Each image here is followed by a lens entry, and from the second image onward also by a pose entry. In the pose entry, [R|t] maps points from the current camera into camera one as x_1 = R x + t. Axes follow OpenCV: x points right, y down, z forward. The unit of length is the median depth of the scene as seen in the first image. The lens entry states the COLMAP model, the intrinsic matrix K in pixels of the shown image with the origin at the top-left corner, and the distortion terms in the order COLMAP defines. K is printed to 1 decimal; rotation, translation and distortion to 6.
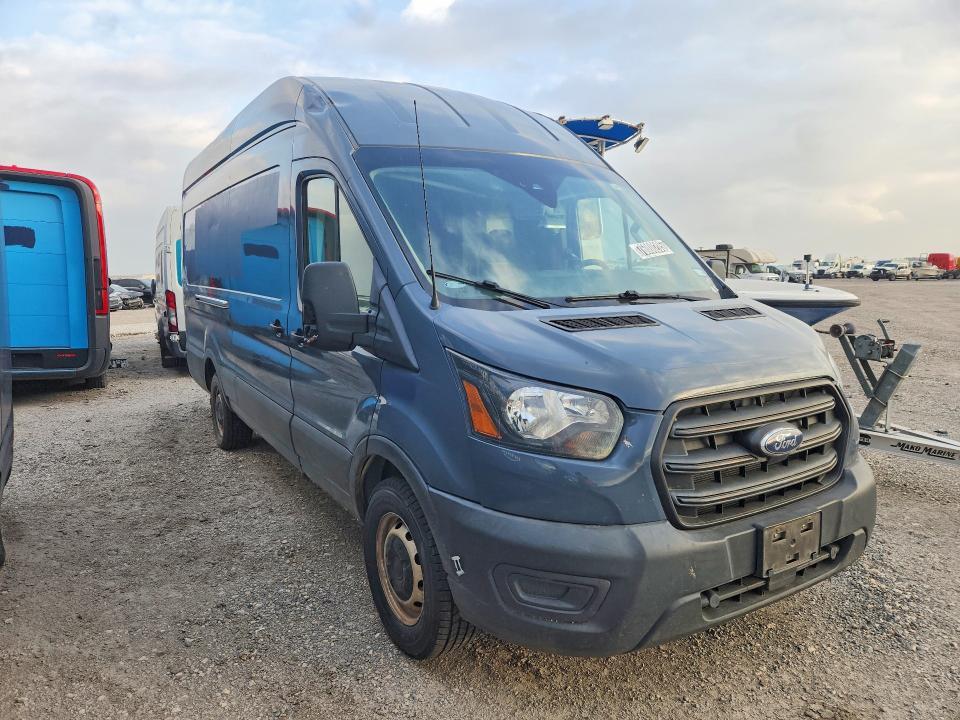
lens RADIAL K [[656.9, 0, 481.0], [0, 656.9, 376.4], [0, 0, 1]] dist [0.000944, 0.000466]
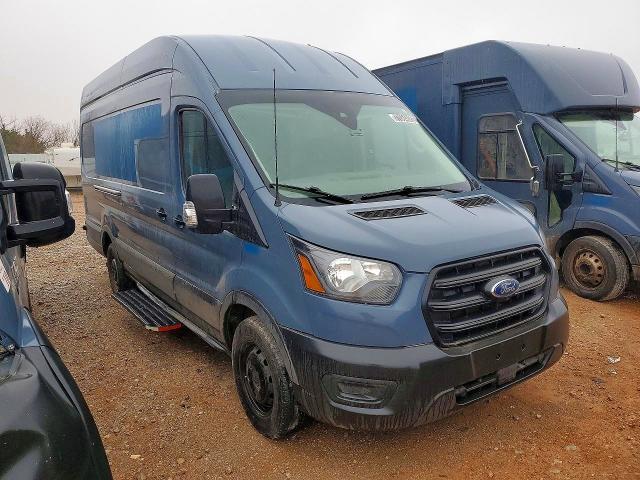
lens RADIAL K [[522.1, 0, 318.8], [0, 522.1, 231.8], [0, 0, 1]] dist [-0.006330, -0.002221]
pose [[0.999150, -0.022597, 0.034464, -0.019359], [0.022541, 0.999744, 0.001998, -0.044504], [-0.034501, -0.001220, 0.999404, -0.203424]]
